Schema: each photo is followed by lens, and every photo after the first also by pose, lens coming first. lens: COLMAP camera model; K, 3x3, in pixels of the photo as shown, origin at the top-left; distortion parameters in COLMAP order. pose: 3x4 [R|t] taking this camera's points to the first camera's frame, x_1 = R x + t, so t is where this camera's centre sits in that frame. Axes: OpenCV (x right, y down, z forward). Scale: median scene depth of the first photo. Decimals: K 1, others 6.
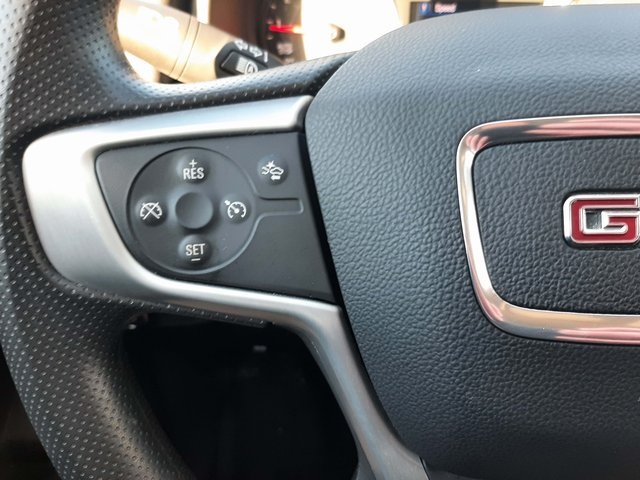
lens RADIAL K [[500.3, 0, 324.0], [0, 500.3, 239.3], [0, 0, 1]] dist [0.061032, -0.110448]
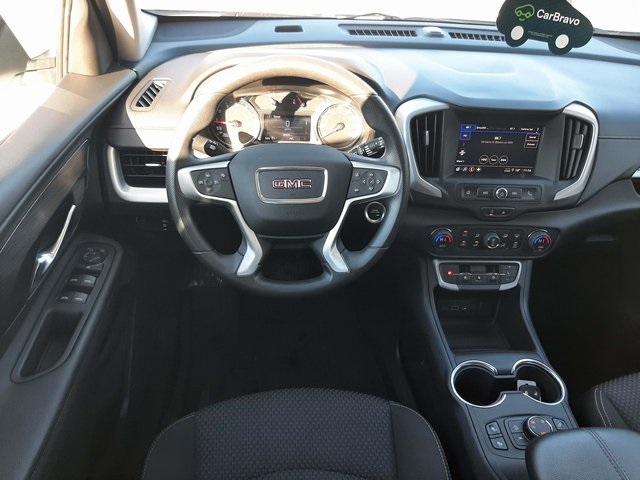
lens RADIAL K [[500.3, 0, 324.0], [0, 500.3, 239.3], [0, 0, 1]] dist [0.061032, -0.110448]
pose [[0.986589, -0.015113, 0.162525, 0.080094], [0.014639, 0.999884, 0.004118, 0.554522], [-0.162568, -0.001683, 0.986696, -4.590837]]
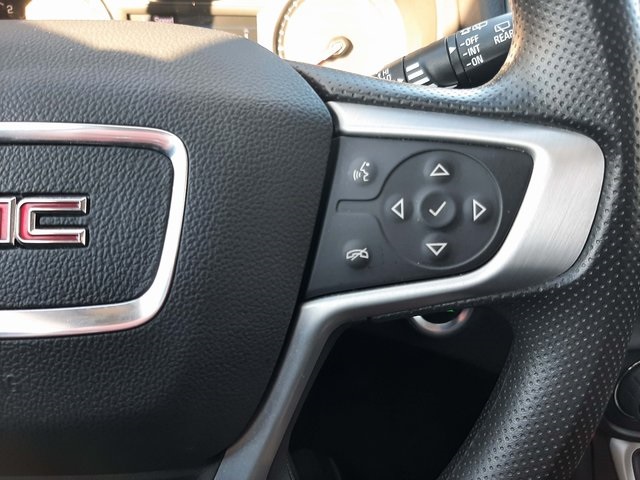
lens RADIAL K [[500.3, 0, 324.0], [0, 500.3, 239.3], [0, 0, 1]] dist [0.061032, -0.110448]
pose [[0.997070, -0.004150, 0.076376, 1.218186], [0.005297, 0.999876, -0.014819, 0.013566], [-0.076305, 0.015180, 0.996969, -0.122948]]
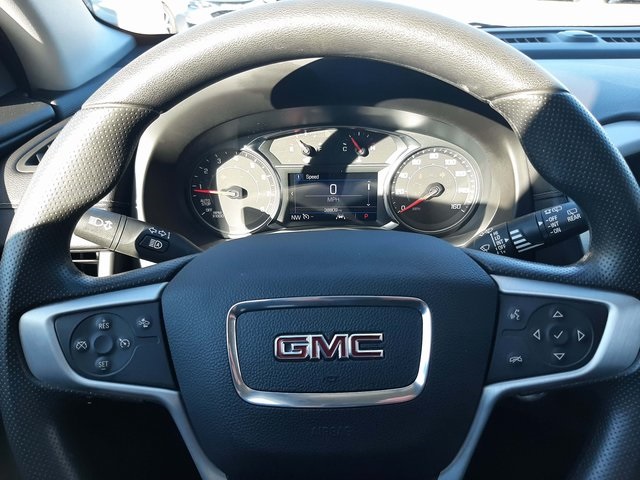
lens RADIAL K [[494.7, 0, 322.8], [0, 494.7, 252.1], [0, 0, 1]] dist [0.001585, -0.009547]
pose [[0.999436, -0.015877, 0.029577, 0.565010], [0.019313, 0.992615, -0.119757, -0.168732], [-0.027458, 0.120260, 0.992363, -1.033971]]
